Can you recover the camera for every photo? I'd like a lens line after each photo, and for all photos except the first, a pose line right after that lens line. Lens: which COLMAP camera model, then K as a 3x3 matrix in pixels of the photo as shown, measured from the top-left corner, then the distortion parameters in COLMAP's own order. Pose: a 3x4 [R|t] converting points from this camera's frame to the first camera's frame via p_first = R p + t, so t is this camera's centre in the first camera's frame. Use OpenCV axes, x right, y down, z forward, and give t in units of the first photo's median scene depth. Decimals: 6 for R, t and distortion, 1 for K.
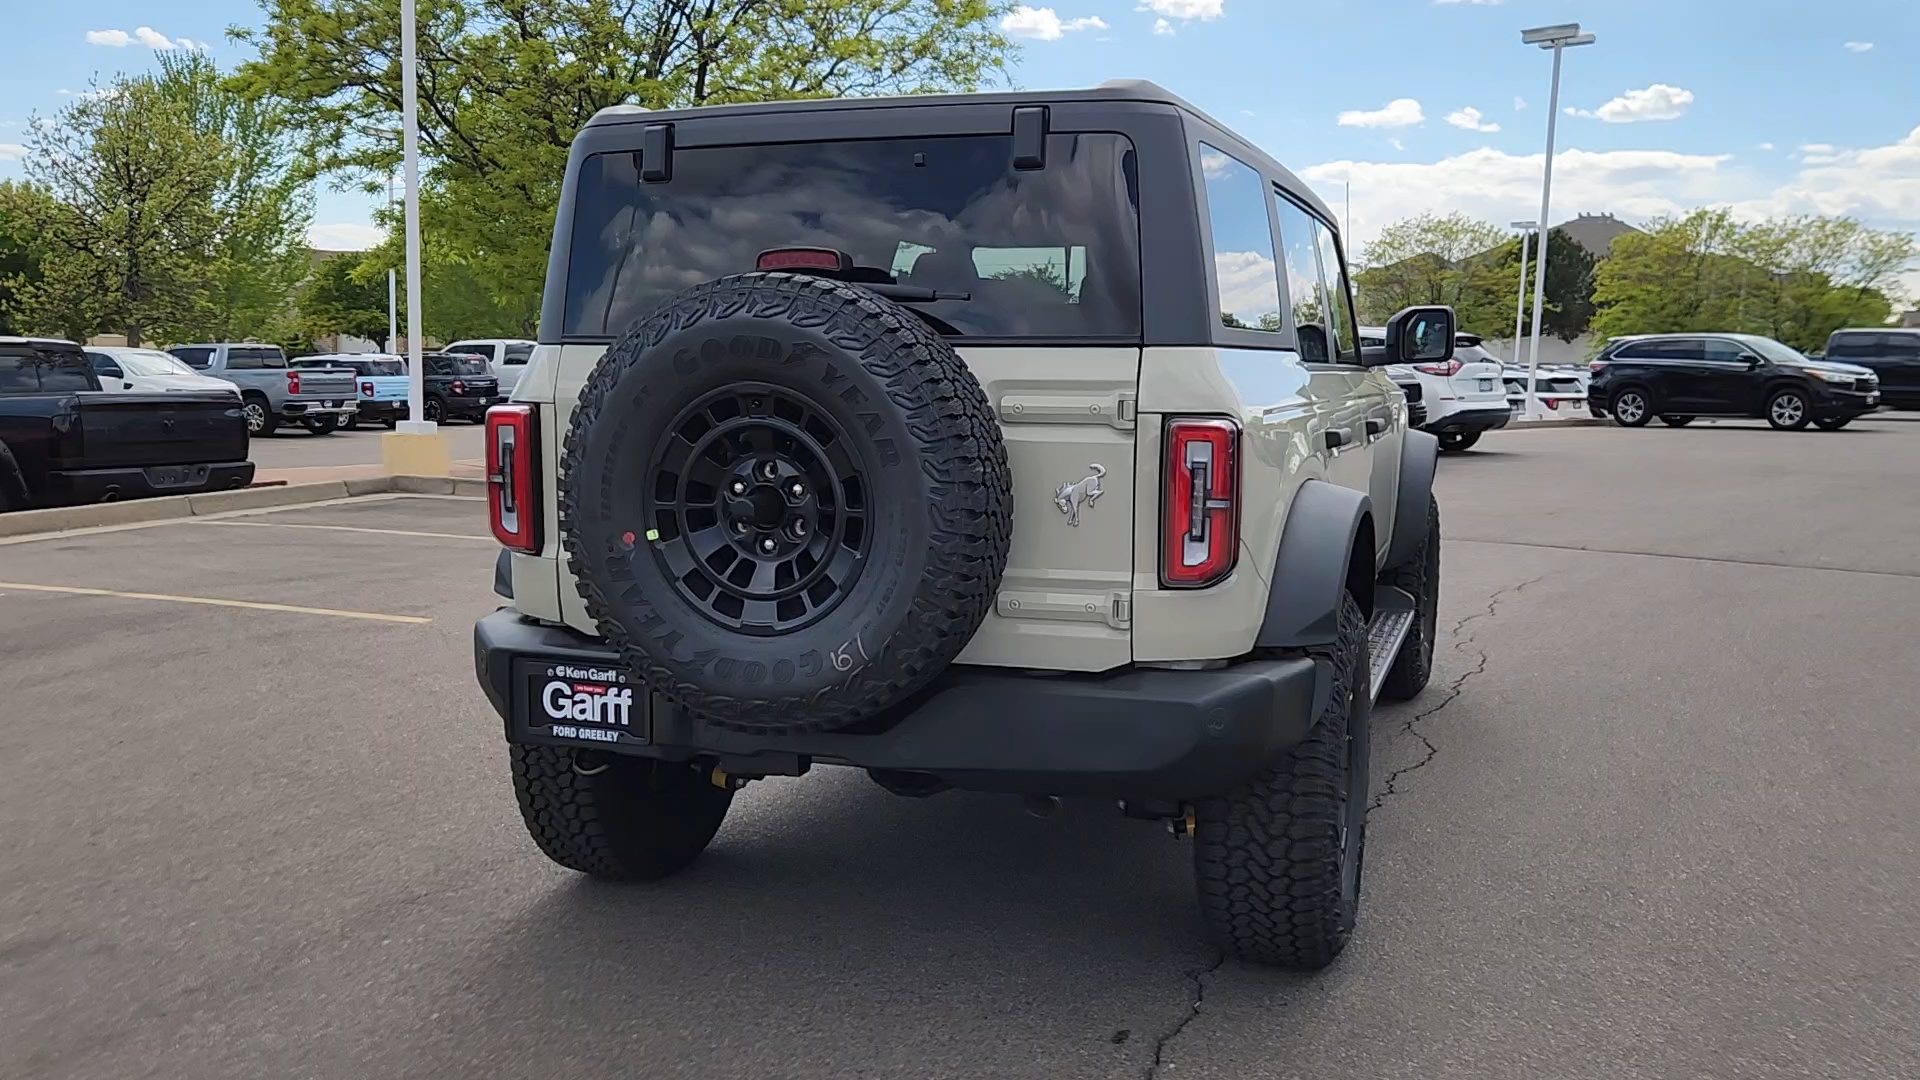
lens RADIAL K [[1629.2, 0, 947.5], [0, 1629.2, 536.0], [0, 0, 1]] dist [0.038760, -0.033825]
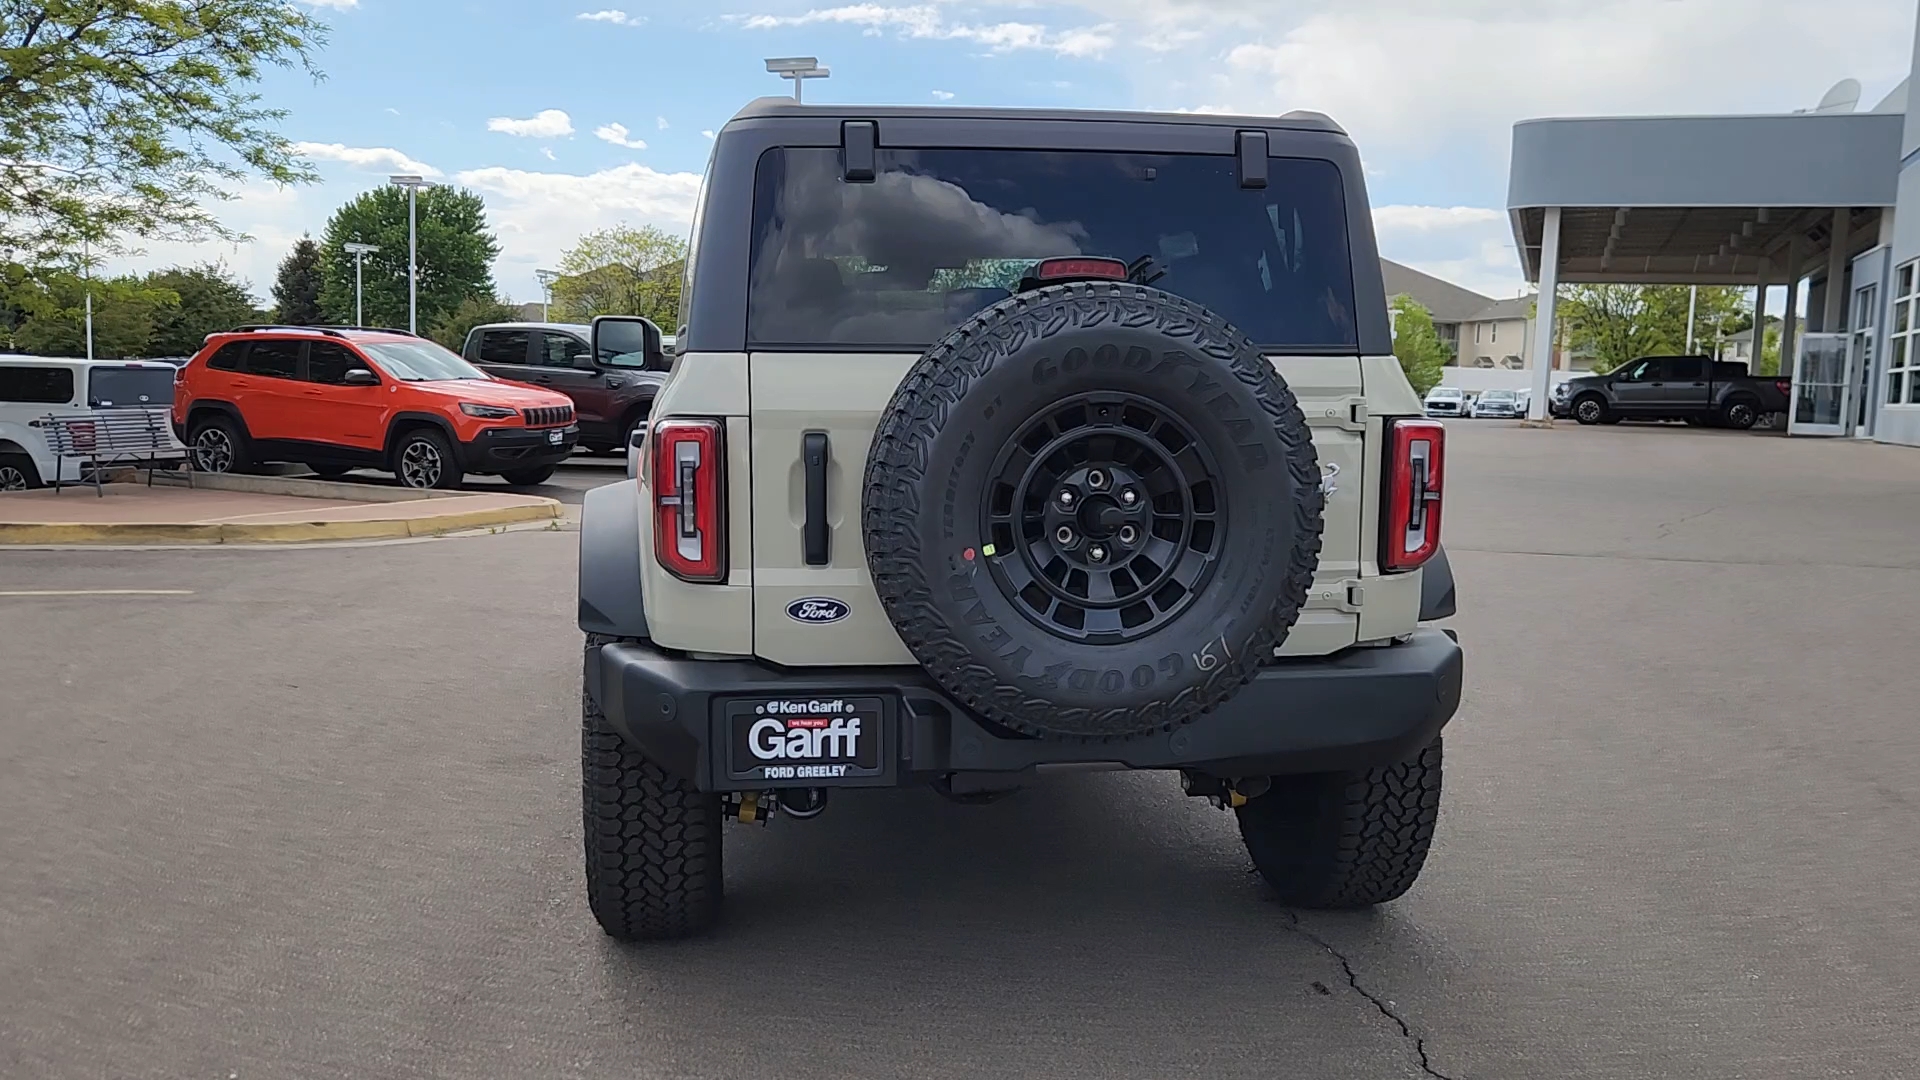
lens RADIAL K [[1629.2, 0, 945.8], [0, 1629.2, 528.6], [0, 0, 1]] dist [0.038760, -0.033825]
pose [[0.879794, -0.048035, 0.472921, -0.585388], [0.052351, 0.998621, 0.004039, -0.016541], [-0.472463, 0.021204, 0.881095, 0.142749]]
